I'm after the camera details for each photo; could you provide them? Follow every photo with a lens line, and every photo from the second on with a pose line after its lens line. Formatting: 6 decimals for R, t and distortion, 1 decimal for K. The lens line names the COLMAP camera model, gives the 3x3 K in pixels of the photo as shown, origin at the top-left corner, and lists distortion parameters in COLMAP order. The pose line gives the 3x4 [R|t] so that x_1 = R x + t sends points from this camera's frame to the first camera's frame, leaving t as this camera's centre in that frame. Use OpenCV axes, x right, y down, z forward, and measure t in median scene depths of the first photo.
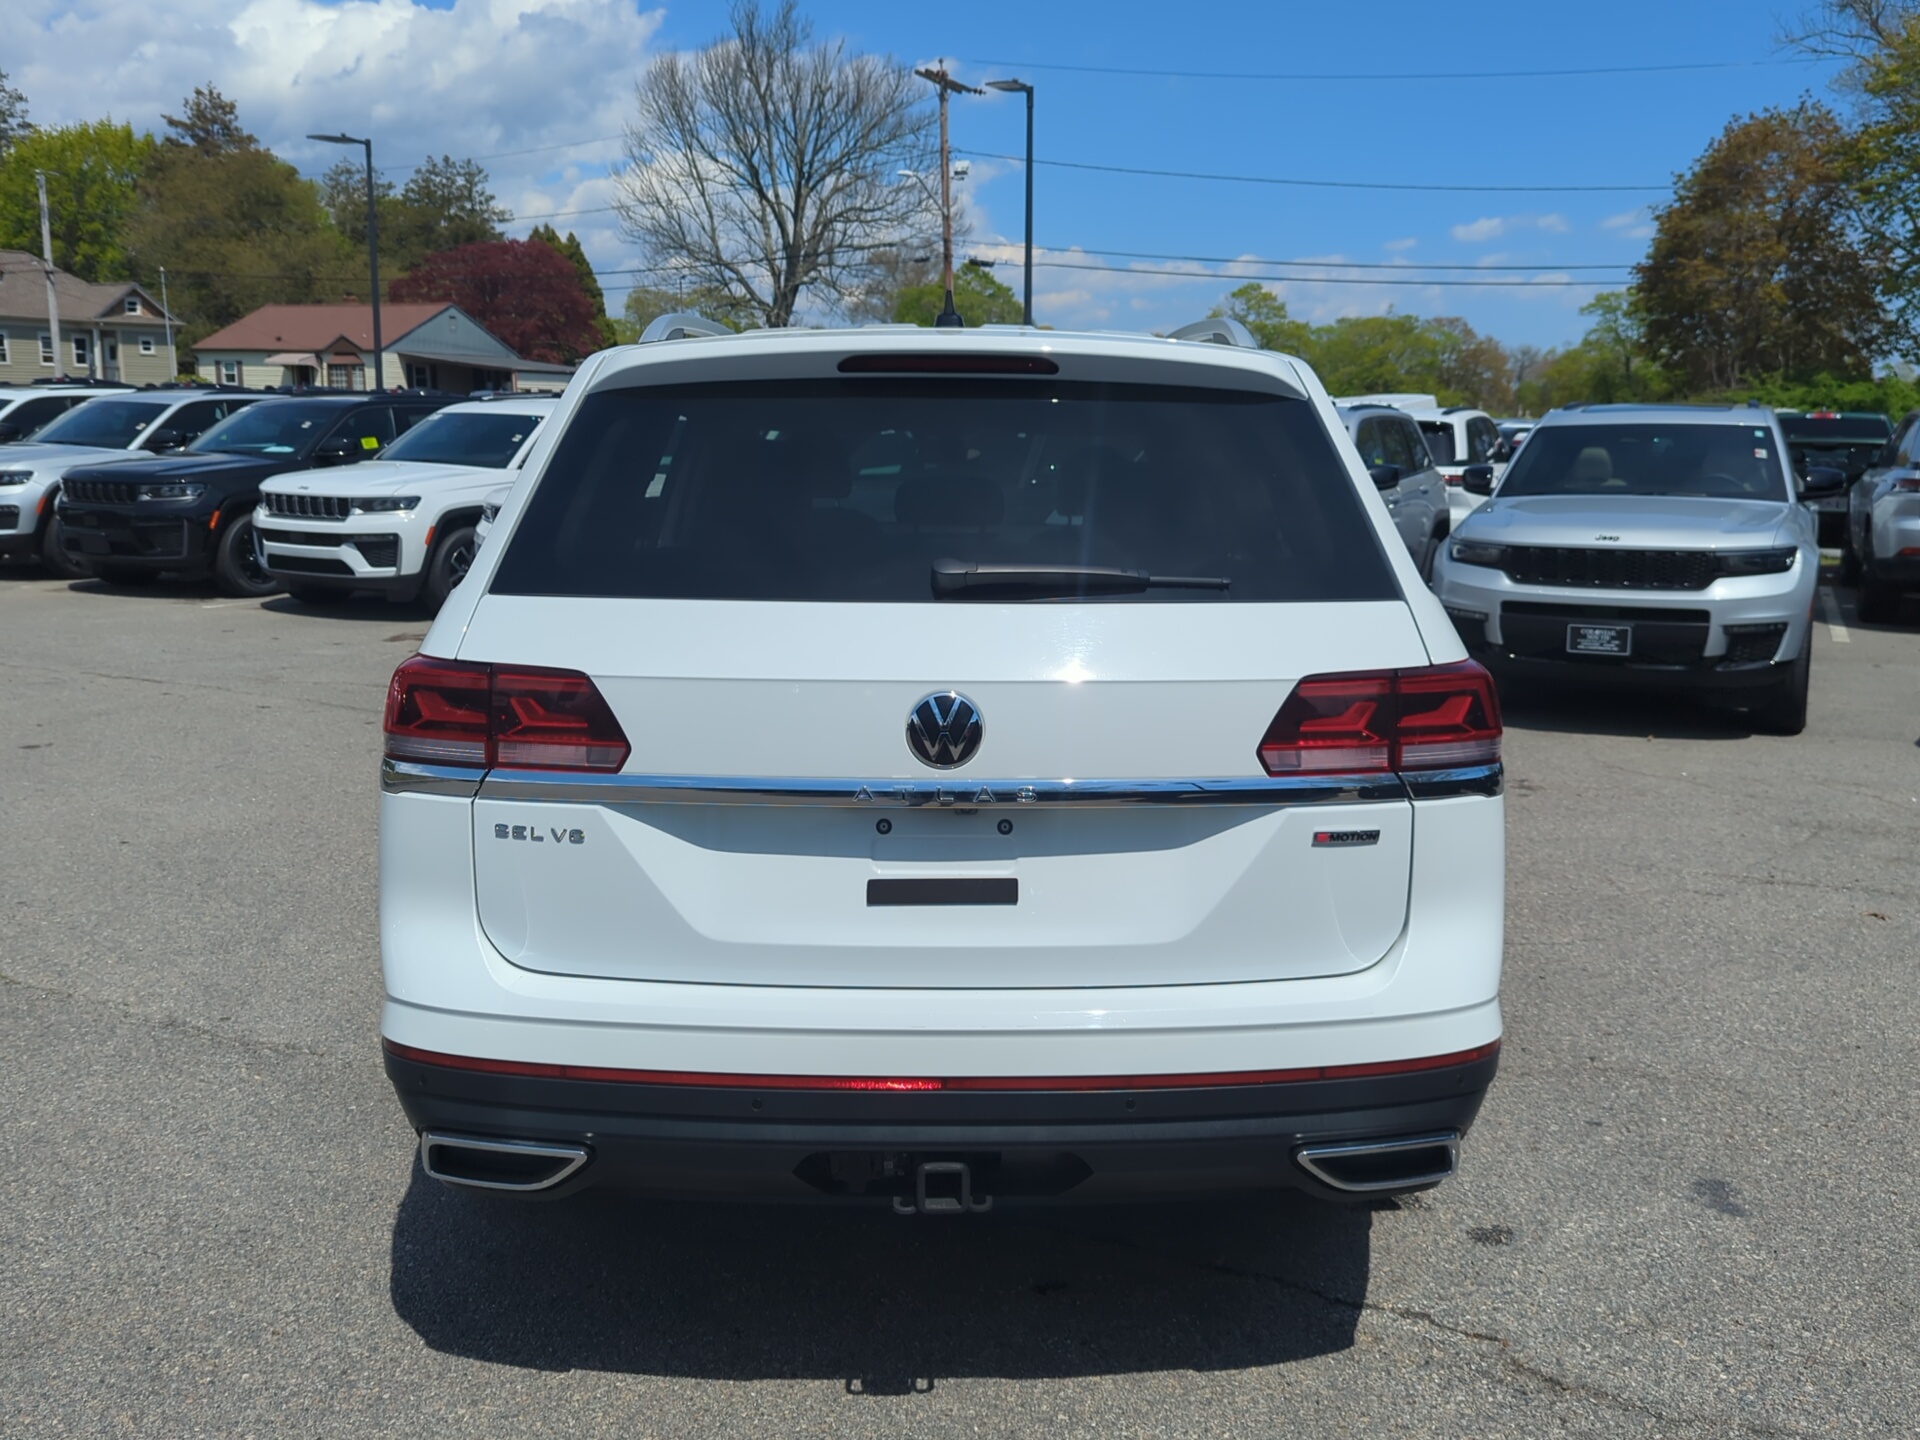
lens RADIAL K [[1561.7, 0, 969.5], [0, 1561.7, 689.1], [0, 0, 1]] dist [0.063462, -0.066119]
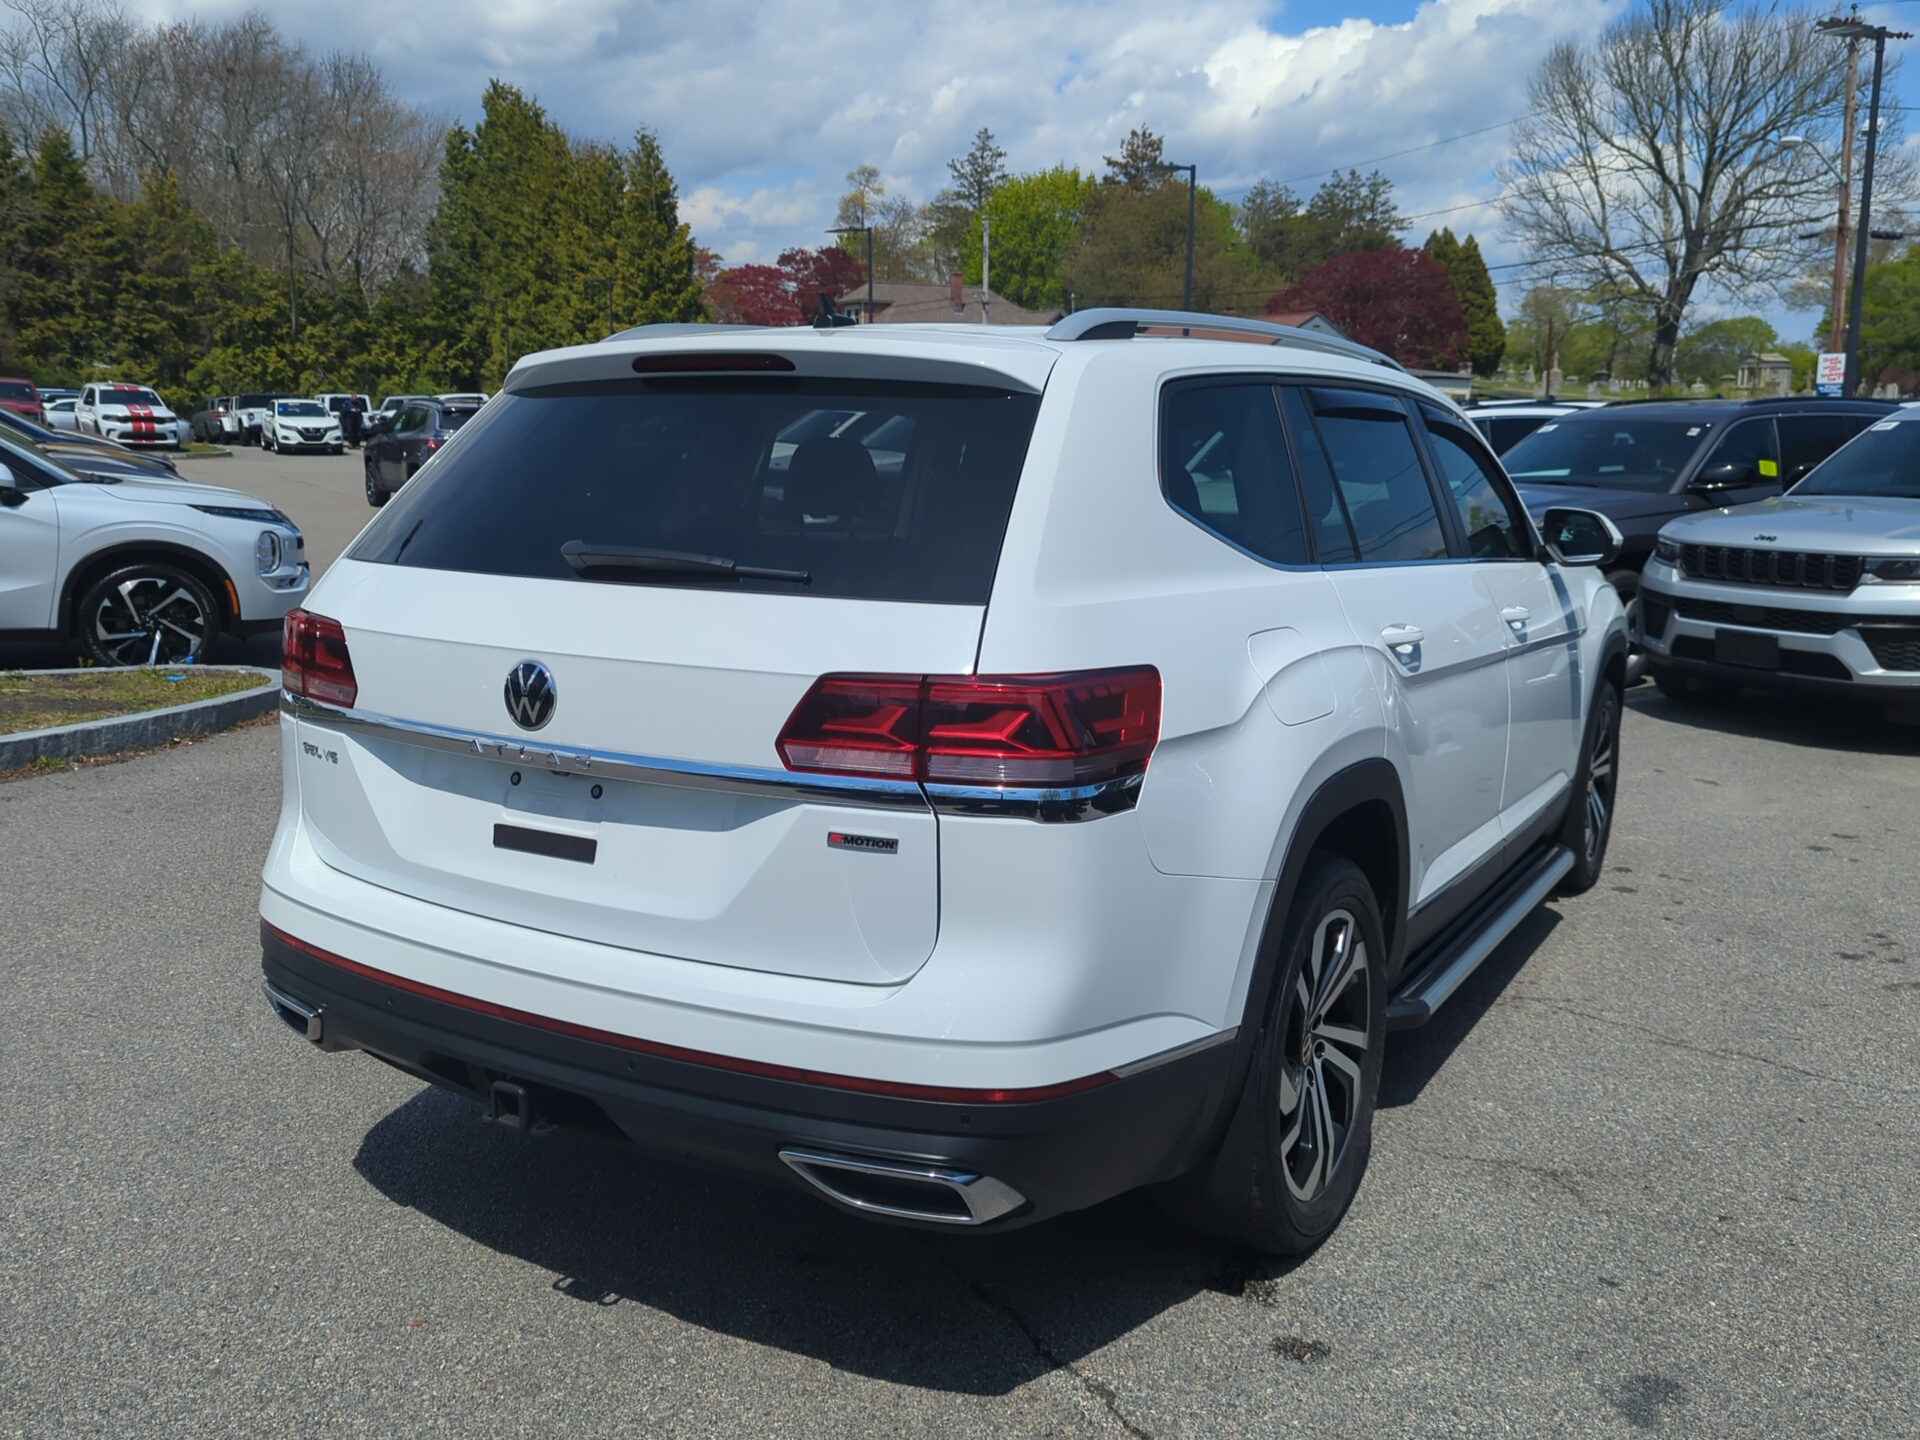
lens RADIAL K [[1561.7, 0, 969.5], [0, 1561.7, 689.1], [0, 0, 1]] dist [0.063462, -0.066119]
pose [[0.851920, 0.081846, -0.517237, 0.510838], [-0.083569, 0.996301, 0.020008, -0.016191], [0.516962, 0.026180, 0.855608, 0.130550]]
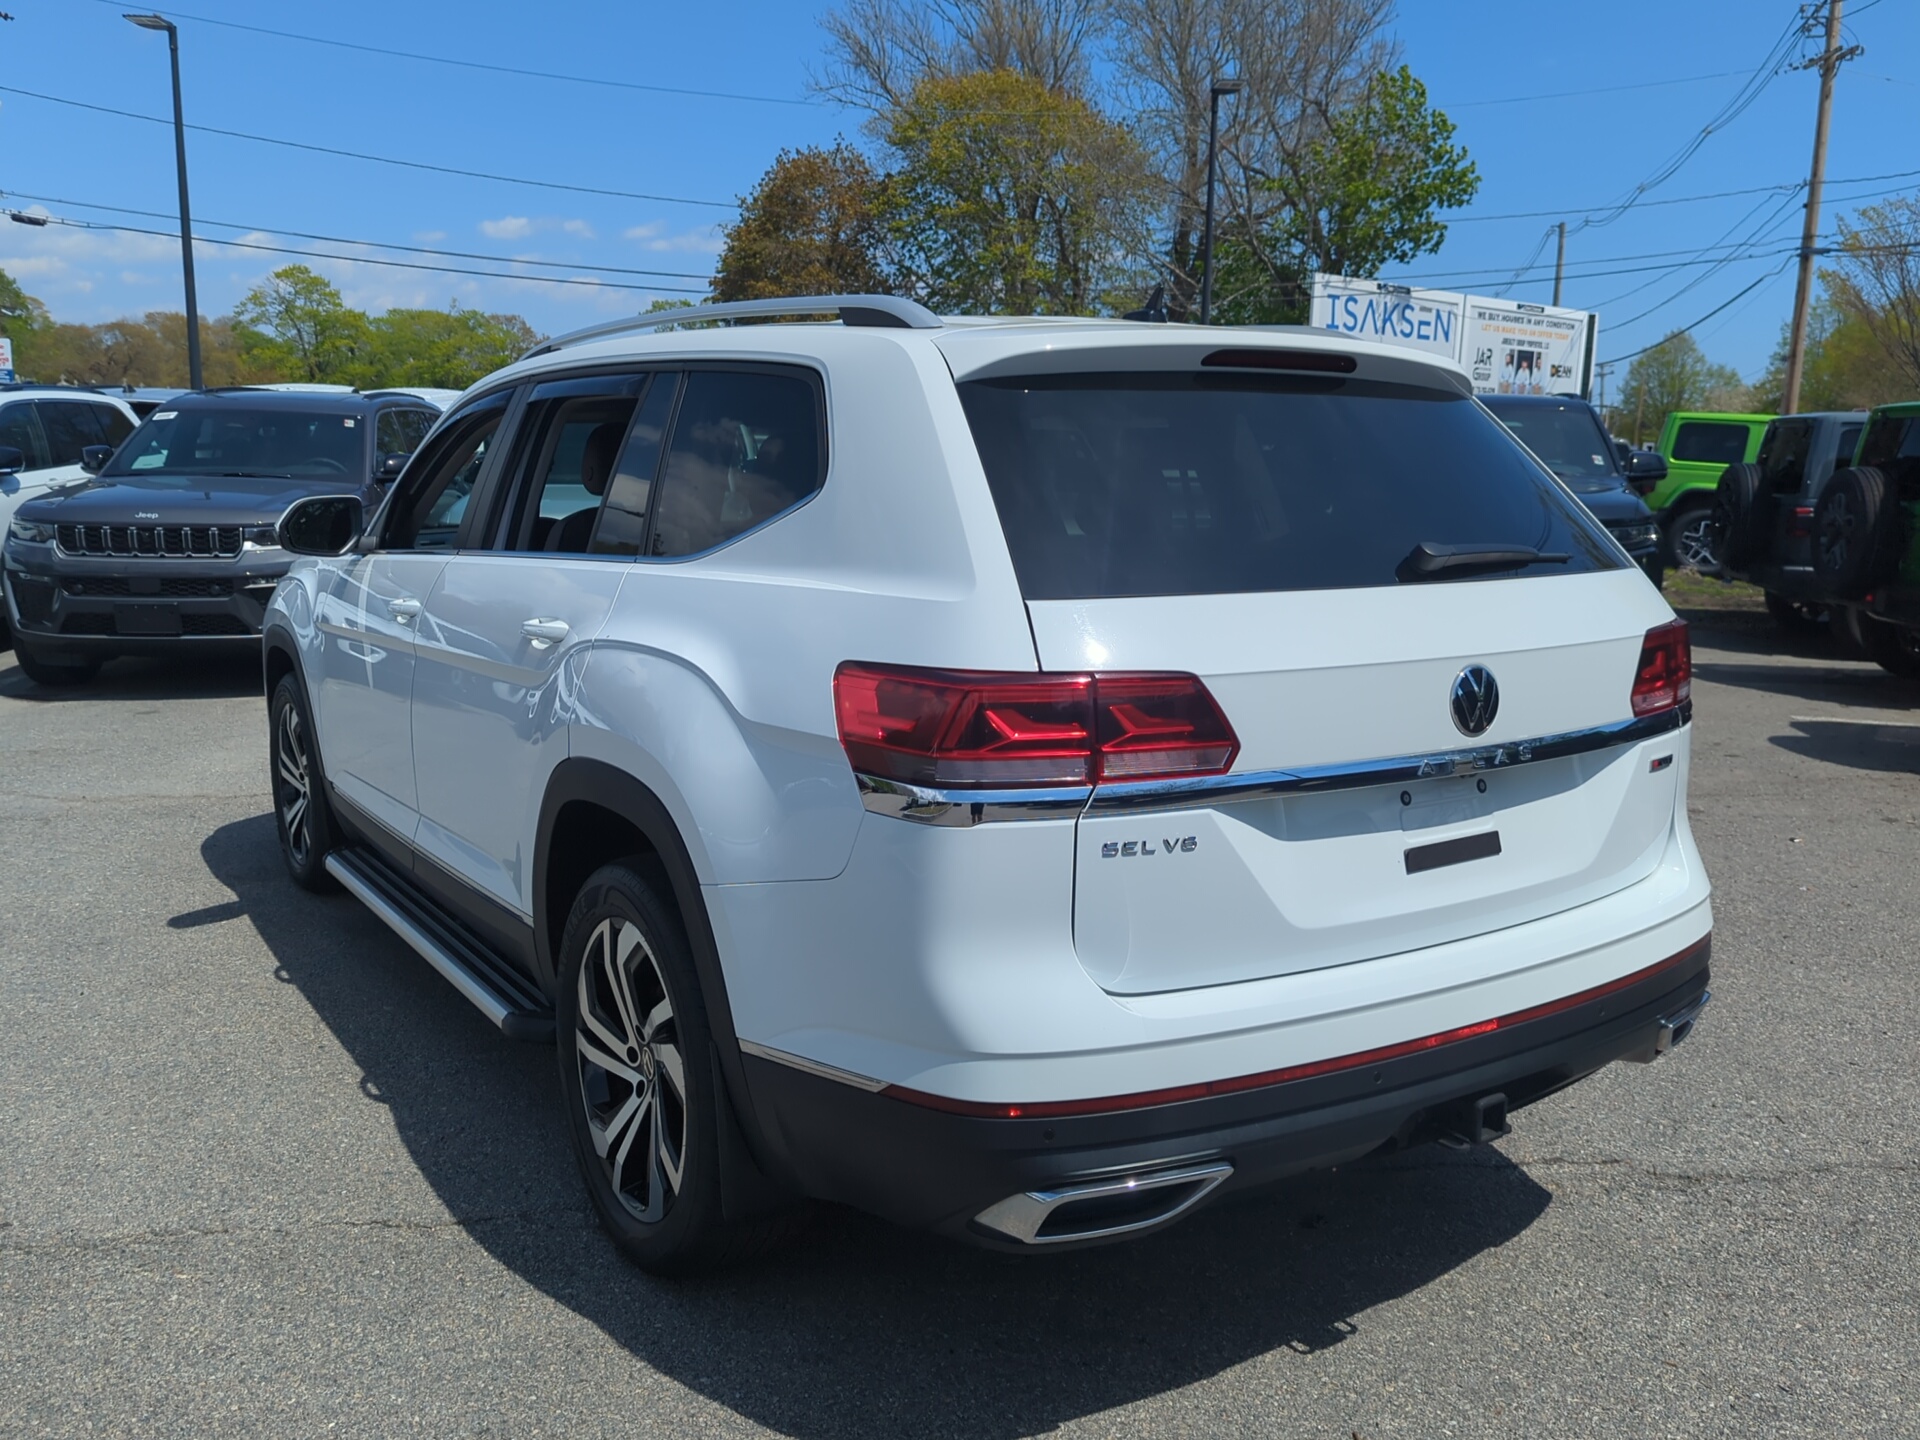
lens RADIAL K [[1561.7, 0, 969.5], [0, 1561.7, 689.1], [0, 0, 1]] dist [0.063462, -0.066119]
pose [[0.834923, -0.077412, 0.544895, -0.561081], [0.076690, 0.996764, 0.024098, -0.021656], [-0.544997, 0.021668, 0.838158, 0.171749]]
